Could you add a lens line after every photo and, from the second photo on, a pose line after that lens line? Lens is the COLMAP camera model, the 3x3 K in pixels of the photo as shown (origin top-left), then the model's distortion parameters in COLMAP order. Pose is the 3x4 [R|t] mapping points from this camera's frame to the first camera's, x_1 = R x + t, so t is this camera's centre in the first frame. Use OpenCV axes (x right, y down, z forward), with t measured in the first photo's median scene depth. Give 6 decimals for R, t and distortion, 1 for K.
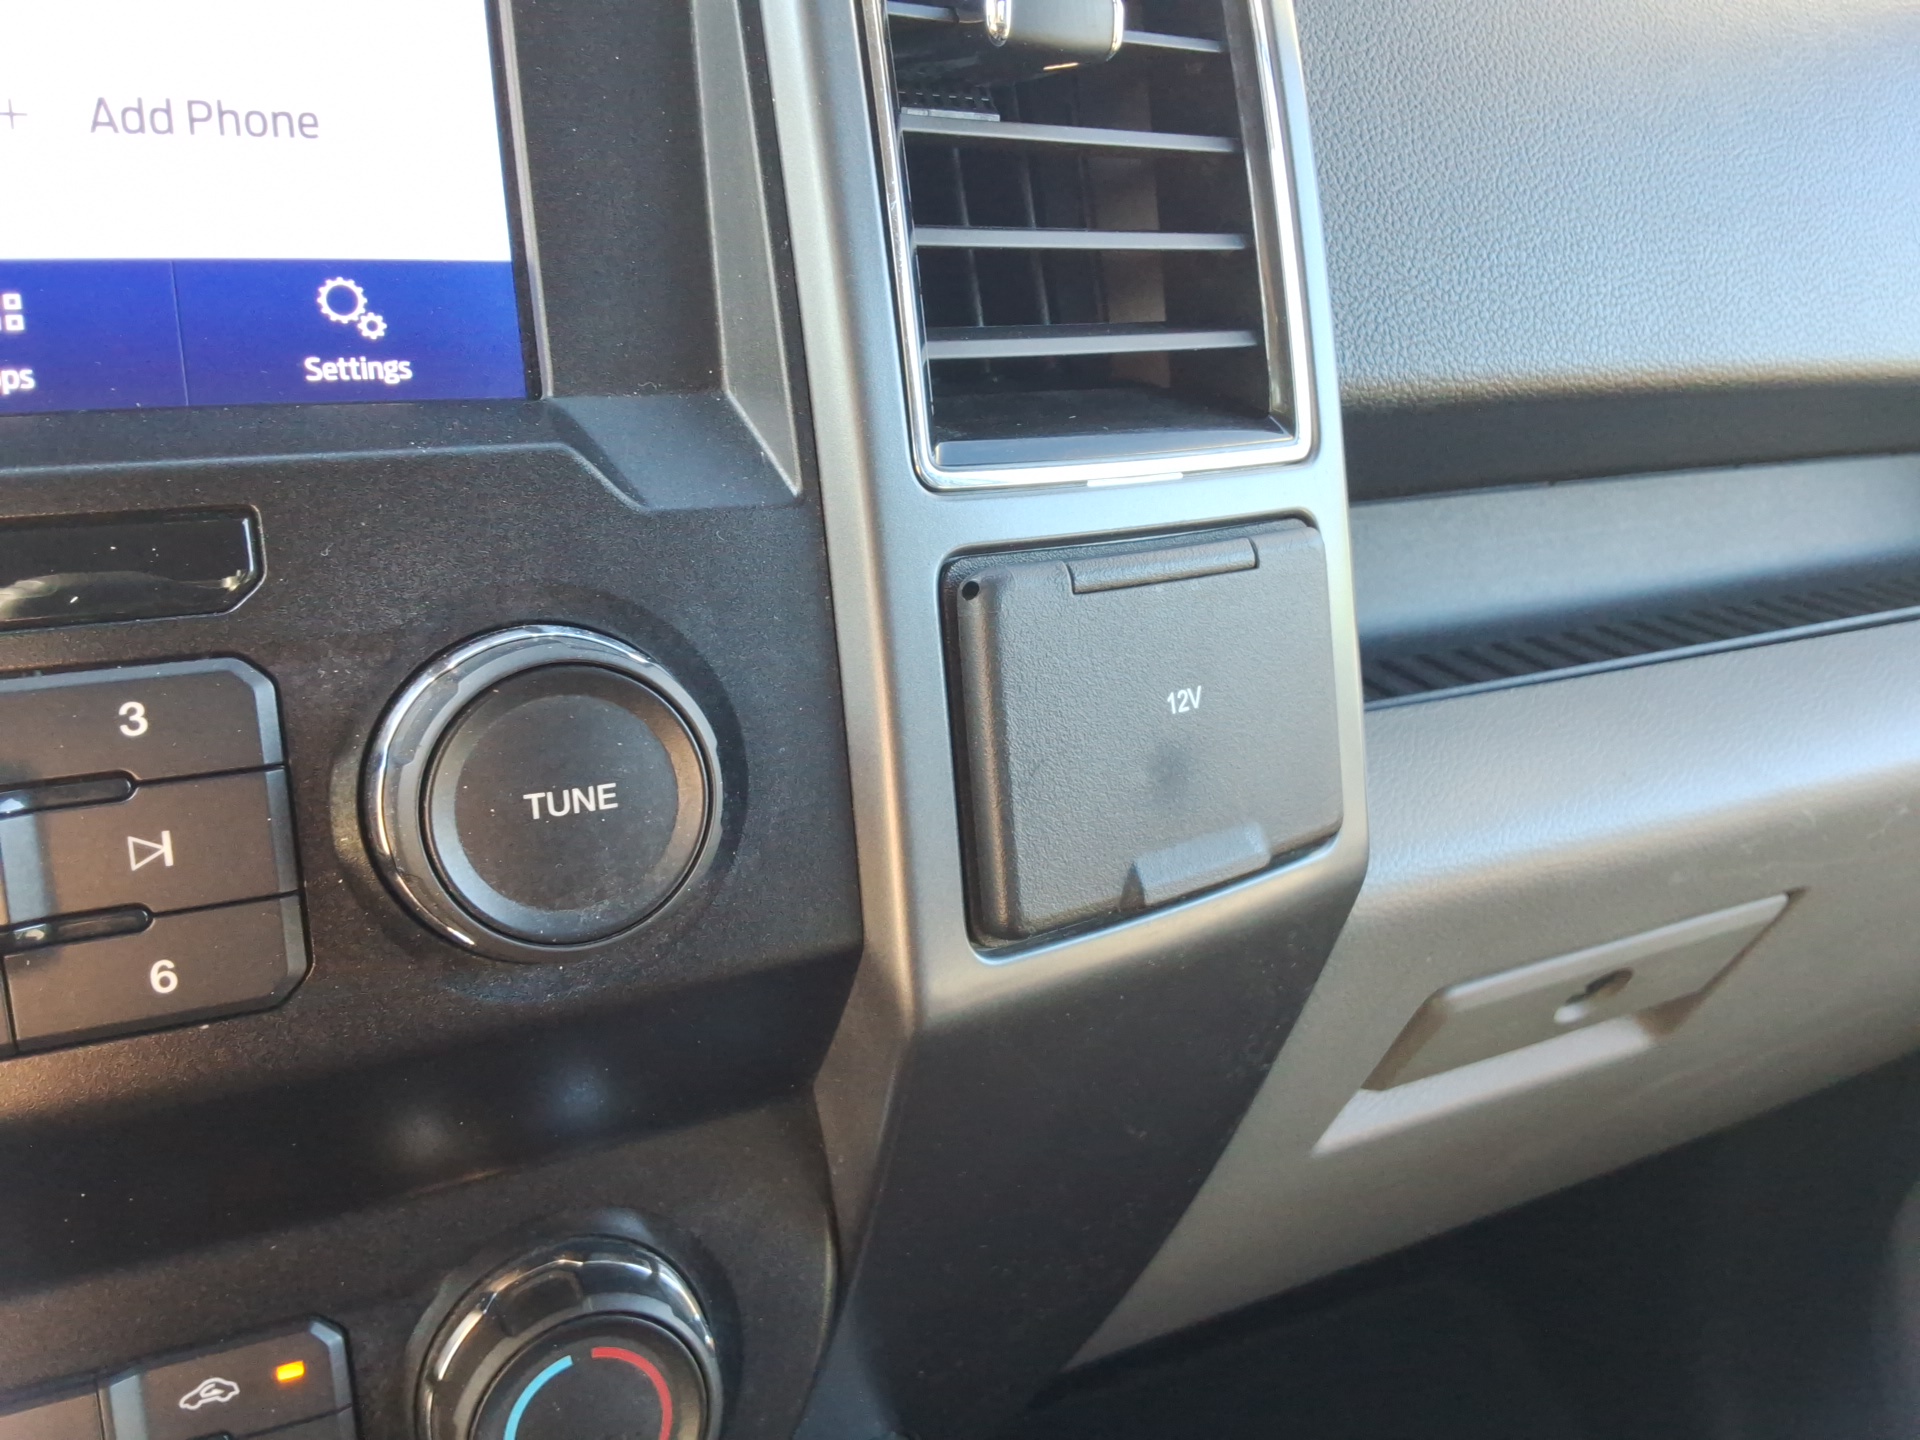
lens RADIAL K [[1586.5, 0, 961.9], [0, 1586.5, 710.1], [0, 0, 1]] dist [0.103350, -0.207534]
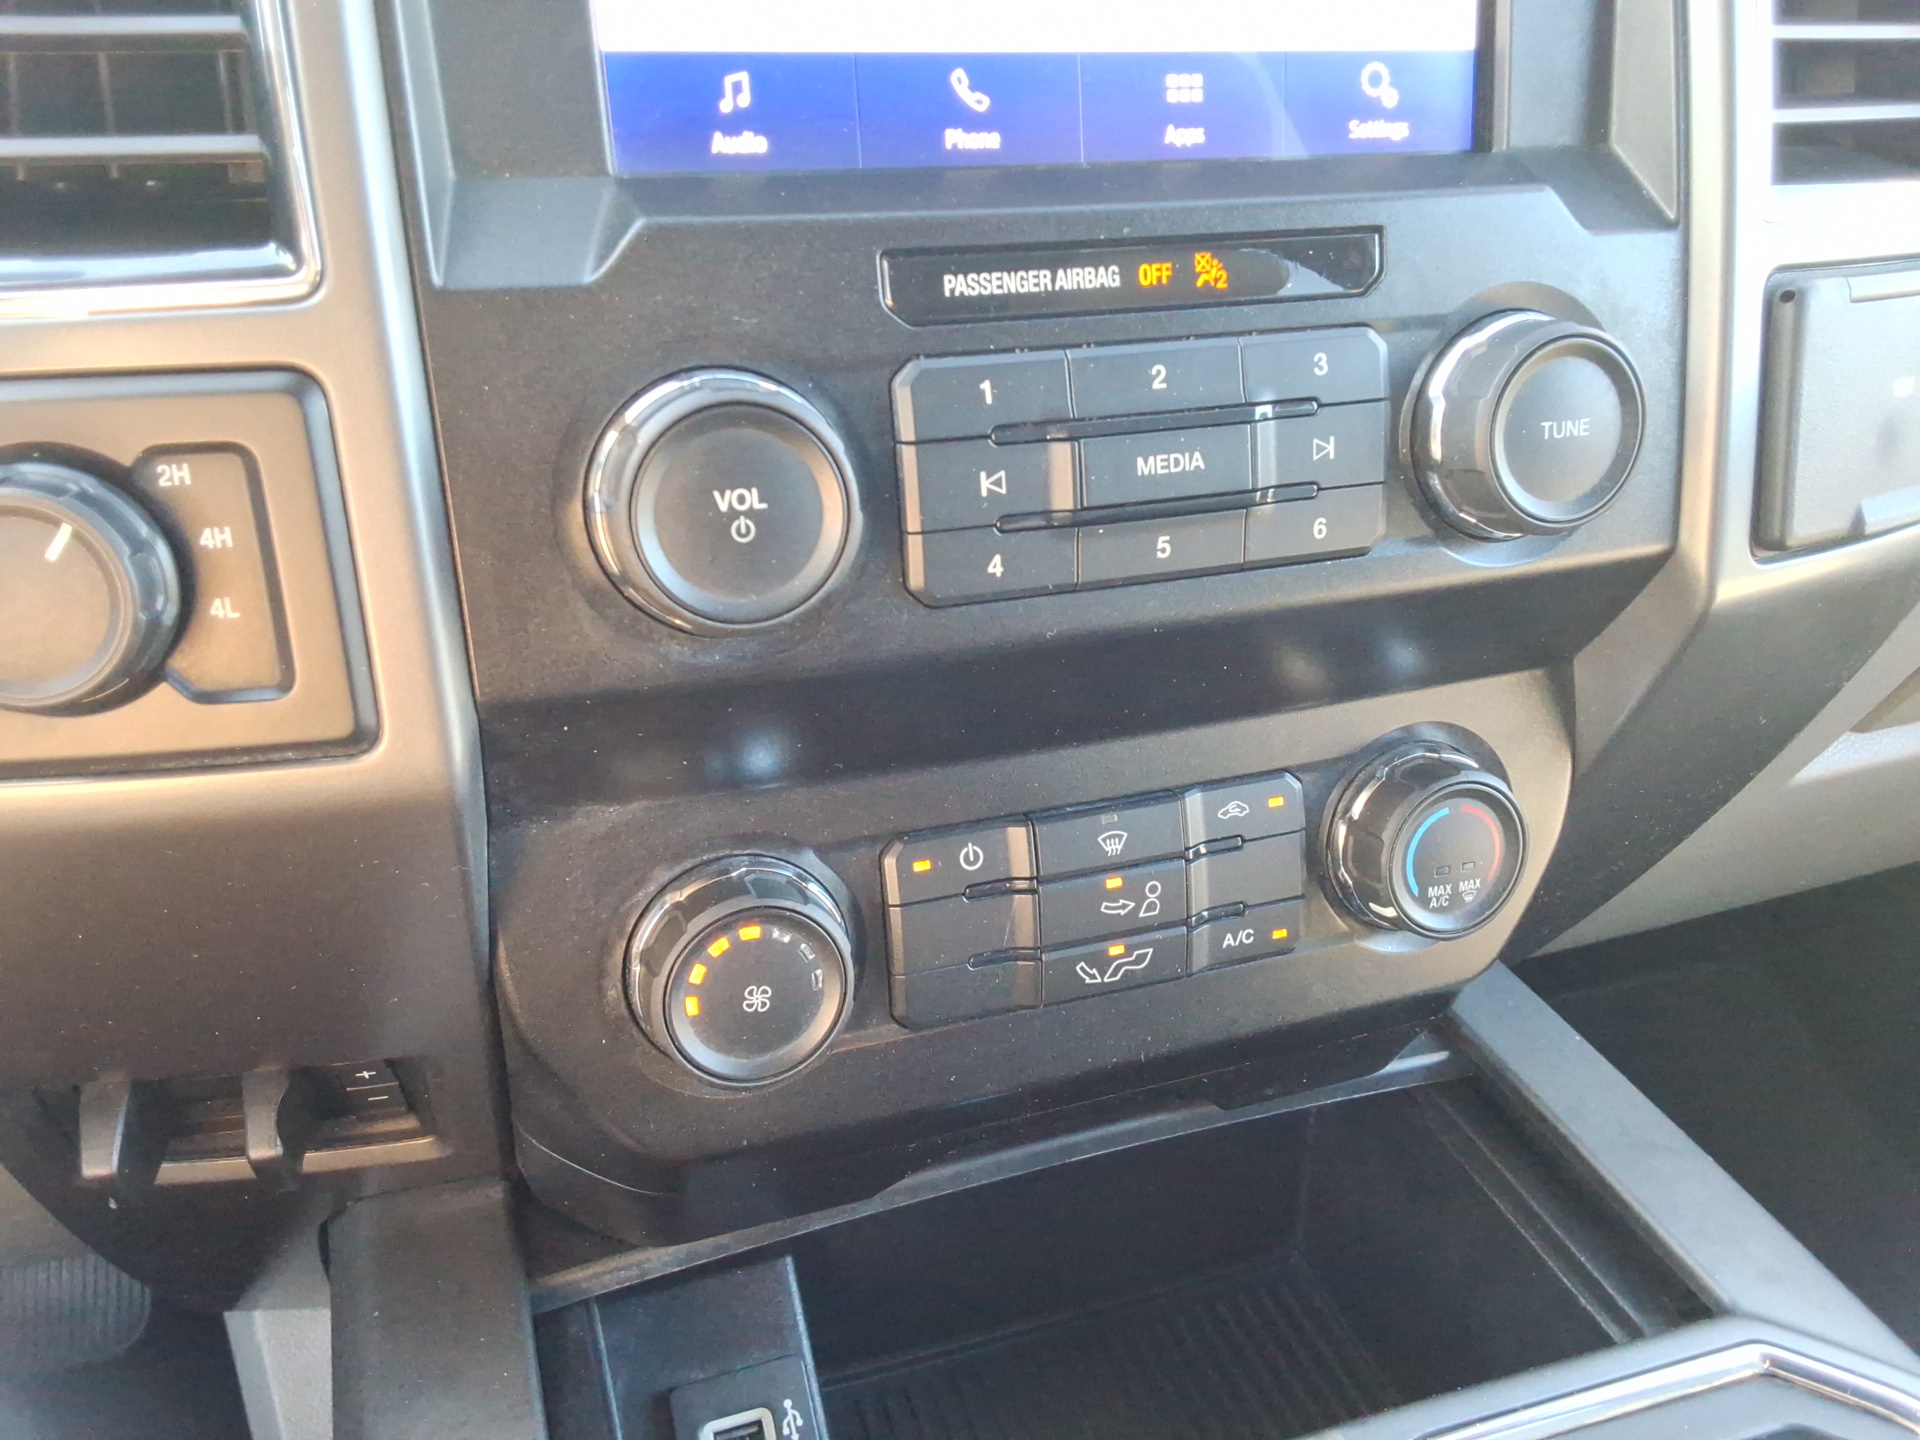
lens RADIAL K [[1538.8, 0, 978.7], [0, 1538.8, 705.9], [0, 0, 1]] dist [0.128890, -0.195499]
pose [[0.993266, 0.053374, -0.102828, -0.550575], [-0.036436, 0.986434, 0.160061, 0.086205], [0.109977, -0.155237, 0.981737, -0.499201]]
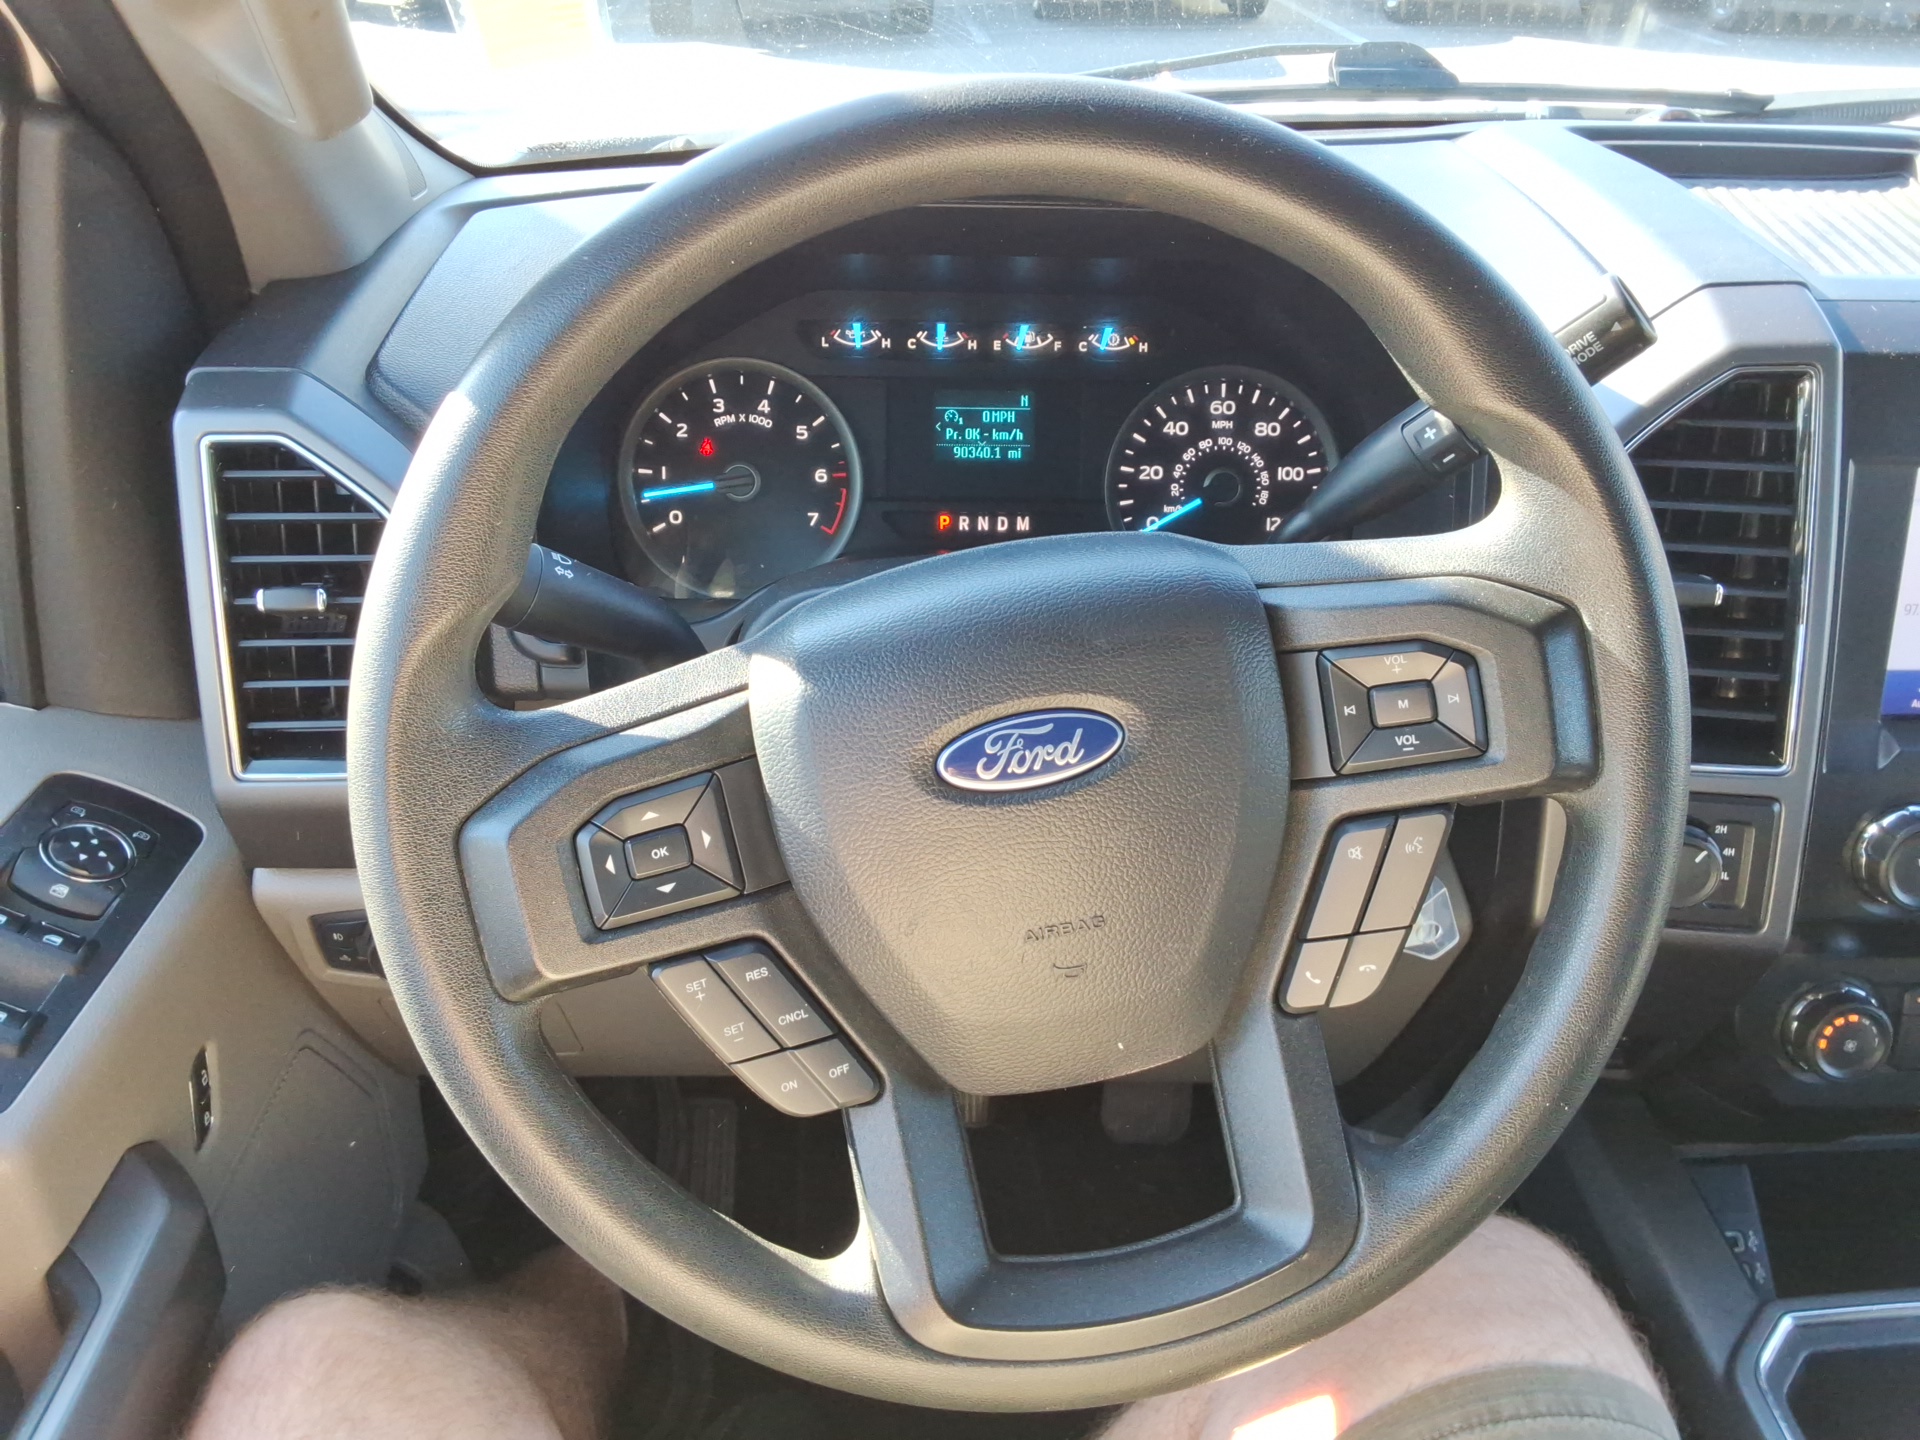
lens RADIAL K [[1495.7, 0, 985.1], [0, 1495.7, 708.5], [0, 0, 1]] dist [0.117668, -0.216565]
pose [[0.906164, 0.193697, -0.375963, -1.397855], [-0.122829, 0.971171, 0.204302, -0.493677], [0.404697, -0.138952, 0.903832, -2.550271]]
